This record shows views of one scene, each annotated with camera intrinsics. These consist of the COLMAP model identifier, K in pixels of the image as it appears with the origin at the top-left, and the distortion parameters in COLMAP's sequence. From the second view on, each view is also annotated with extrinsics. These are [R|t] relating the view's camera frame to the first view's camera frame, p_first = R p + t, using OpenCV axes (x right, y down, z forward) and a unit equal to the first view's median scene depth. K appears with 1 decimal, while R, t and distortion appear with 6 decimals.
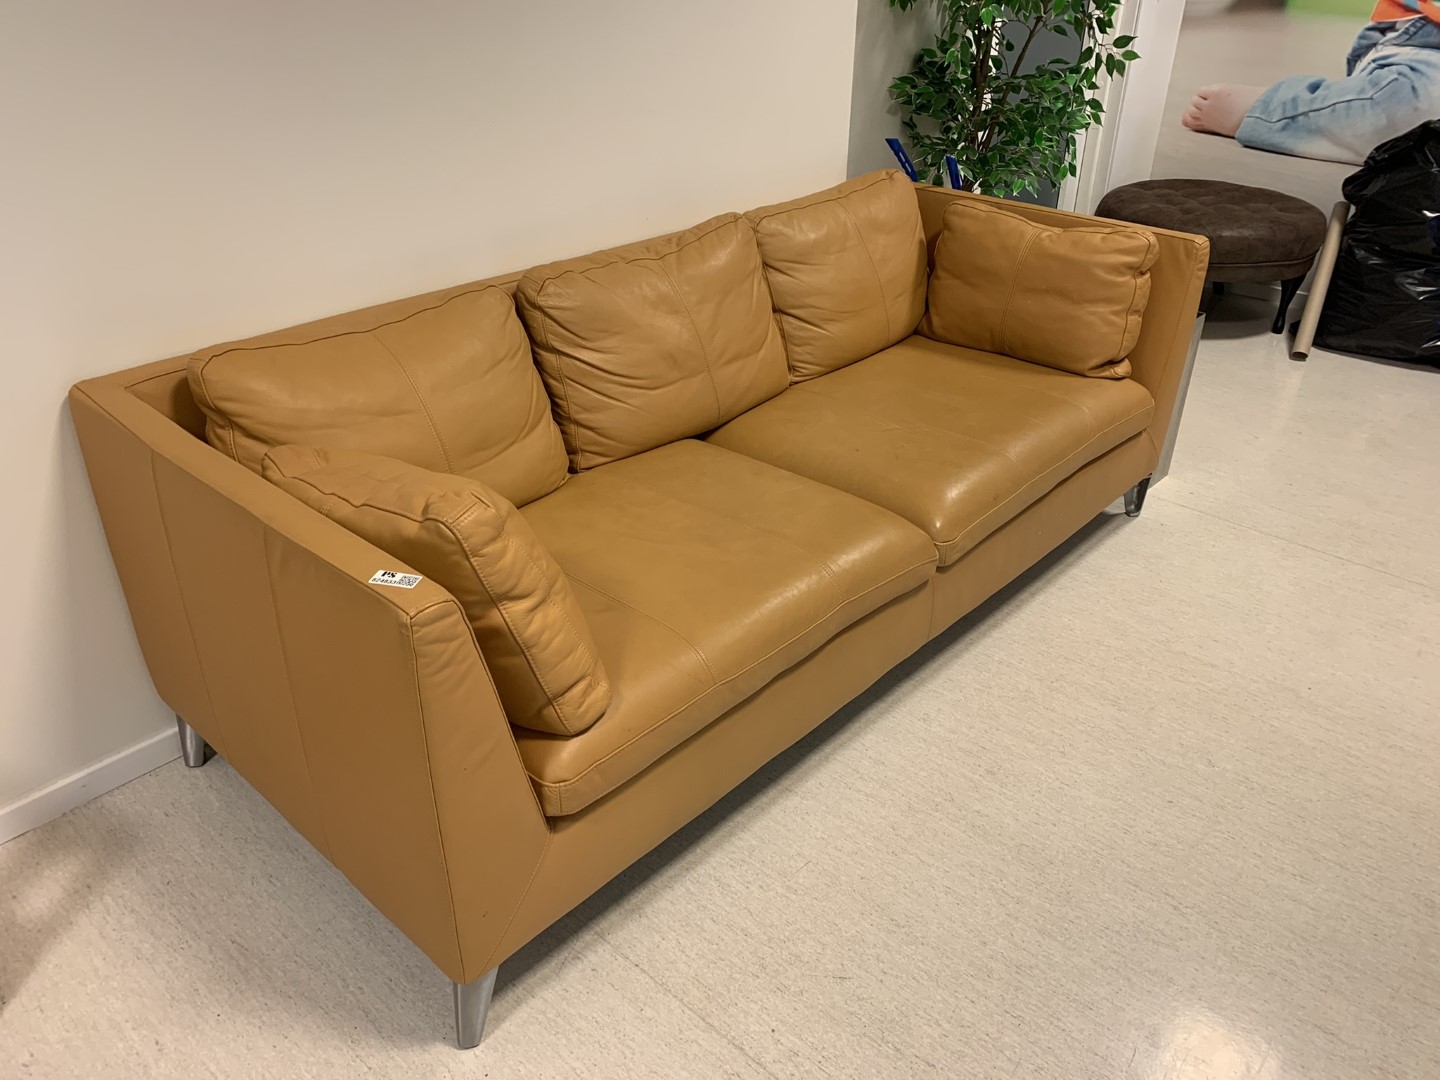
lens RADIAL K [[1102.7, 0, 720.0], [0, 1102.7, 540.0], [0, 0, 1]] dist [0.005792, 0.012915]
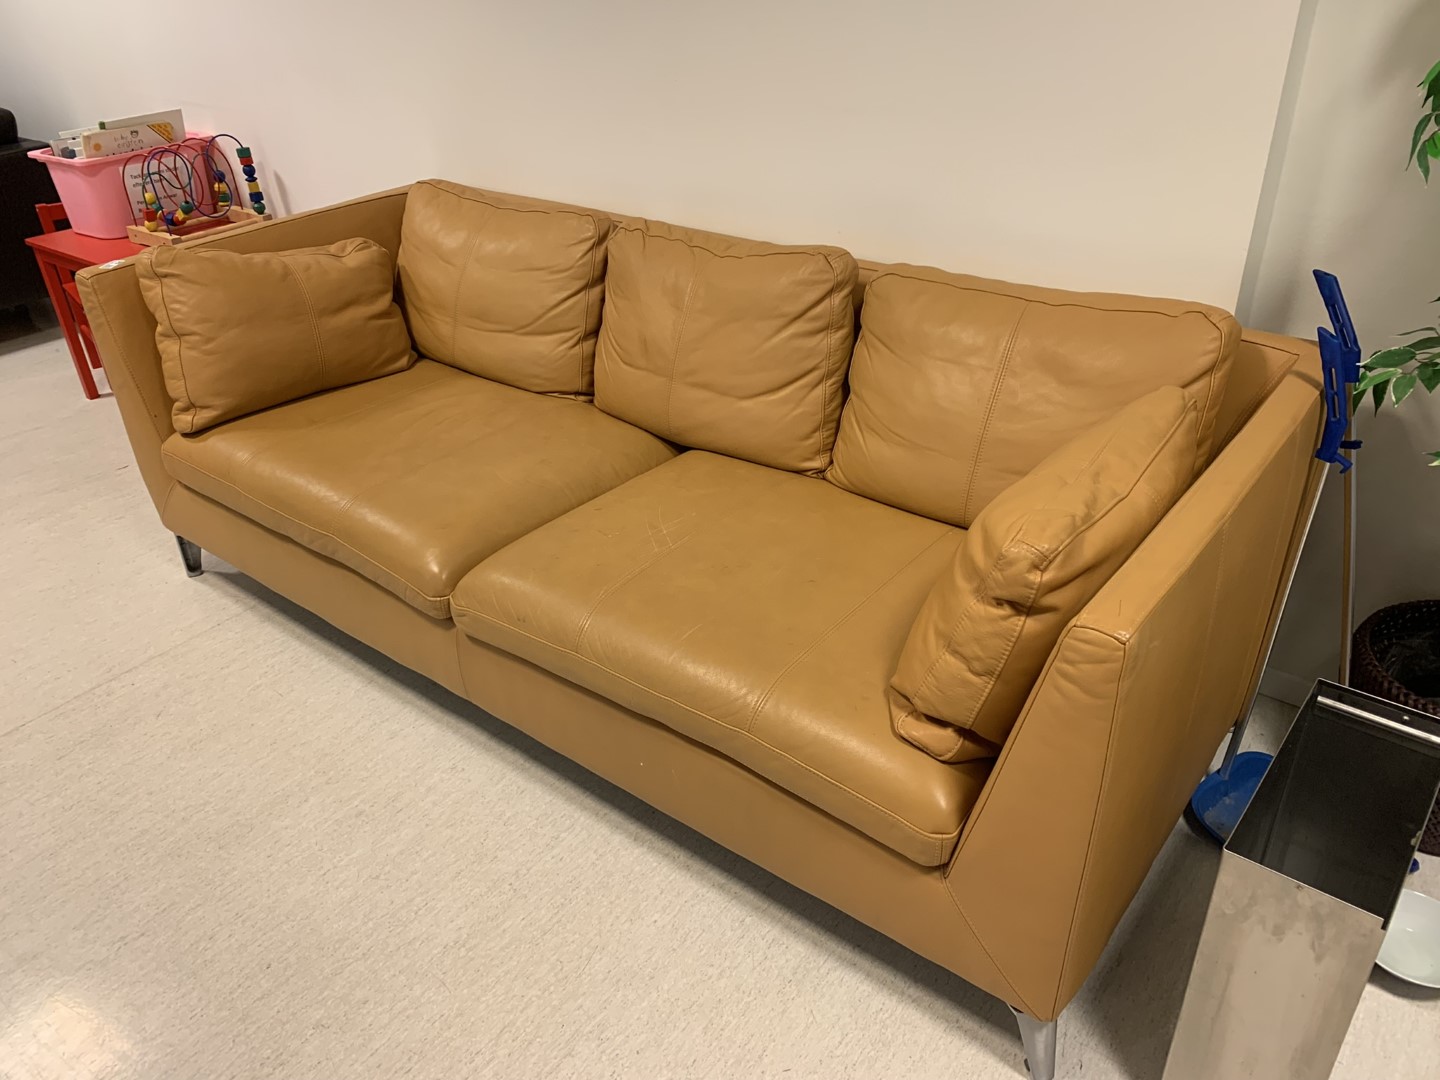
lens RADIAL K [[1102.7, 0, 720.0], [0, 1102.7, 540.0], [0, 0, 1]] dist [0.005792, 0.012915]
pose [[0.071949, 0.500705, -0.862623, 0.952171], [-0.461019, 0.783628, 0.416400, -0.500429], [0.884469, 0.367726, 0.287215, 0.905079]]
